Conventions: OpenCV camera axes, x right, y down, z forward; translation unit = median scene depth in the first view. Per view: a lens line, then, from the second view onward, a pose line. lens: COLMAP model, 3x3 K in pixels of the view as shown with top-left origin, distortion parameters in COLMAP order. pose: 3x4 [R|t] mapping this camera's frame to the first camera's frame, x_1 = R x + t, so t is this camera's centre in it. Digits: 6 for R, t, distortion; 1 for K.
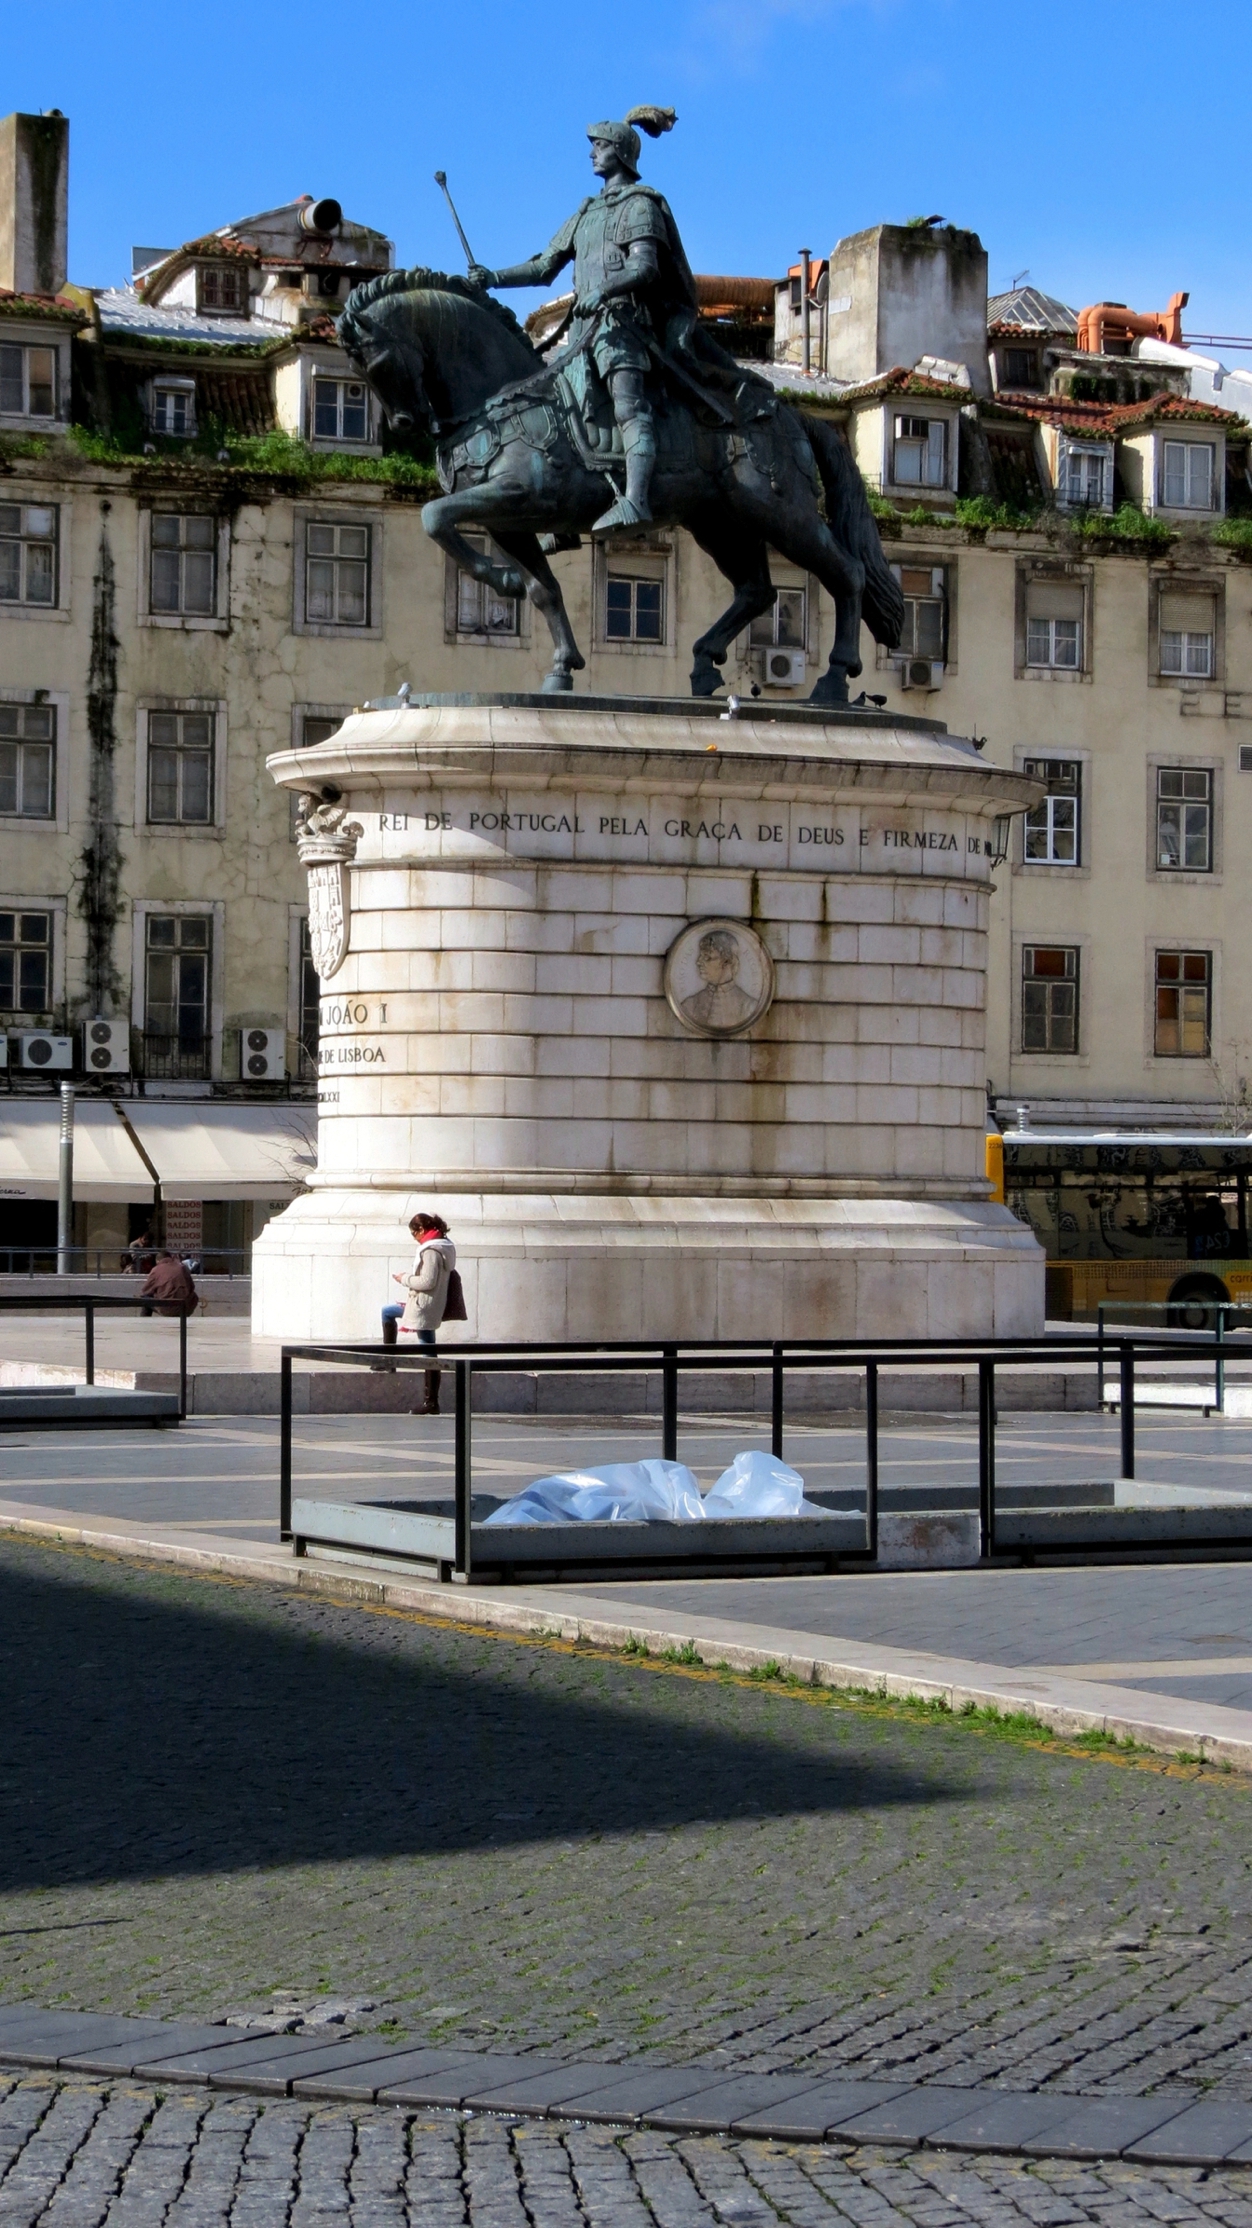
lens RADIAL K [[4998.5, 0, 626.0], [0, 4998.5, 1114.0], [0, 0, 1]] dist [-0.085433, 0.349953]
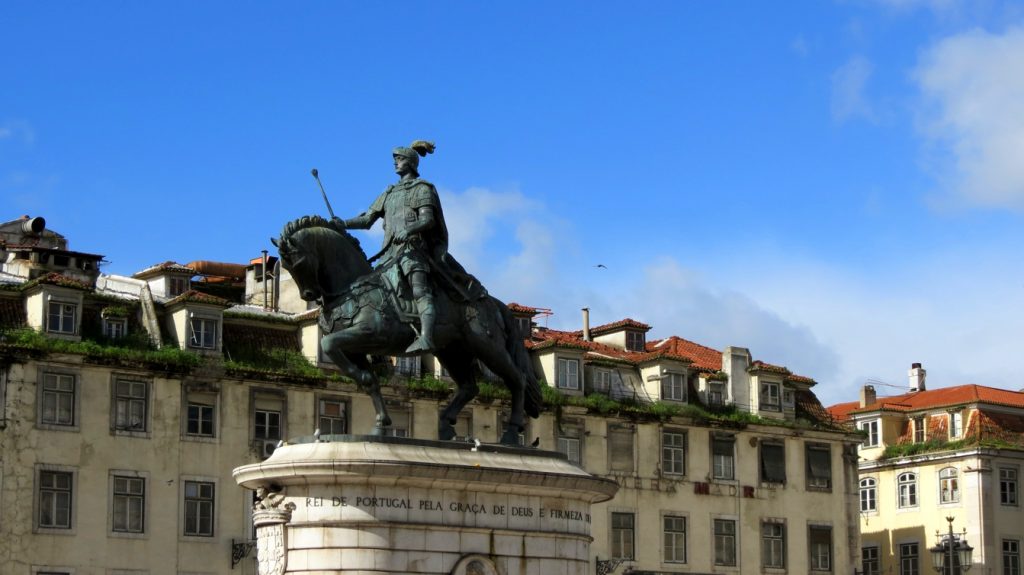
lens RADIAL K [[2297.3, 0, 512.0], [0, 2297.3, 287.5], [0, 0, 1]] dist [-0.085433, 0.349953]
pose [[0.973276, 0.027866, 0.227941, -0.166125], [0.011370, 0.985545, -0.169032, 0.008706], [-0.229357, 0.167107, 0.958891, 0.131828]]
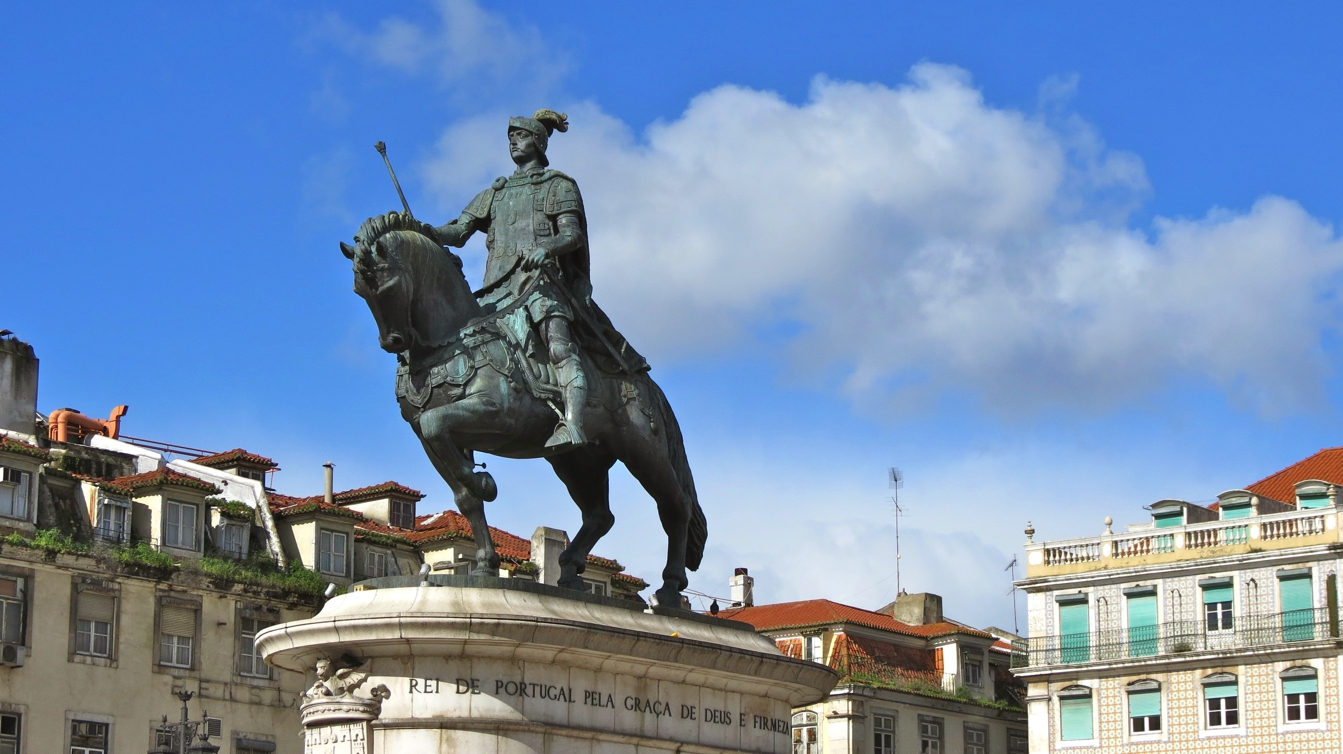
lens RADIAL K [[3013.0, 0, 671.5], [0, 3013.0, 377.0], [0, 0, 1]] dist [-0.085433, 0.349953]
pose [[0.891336, 0.090049, 0.444309, -0.288729], [0.002747, 0.978983, -0.203922, 0.010715], [-0.453334, 0.182983, 0.872356, 0.360181]]
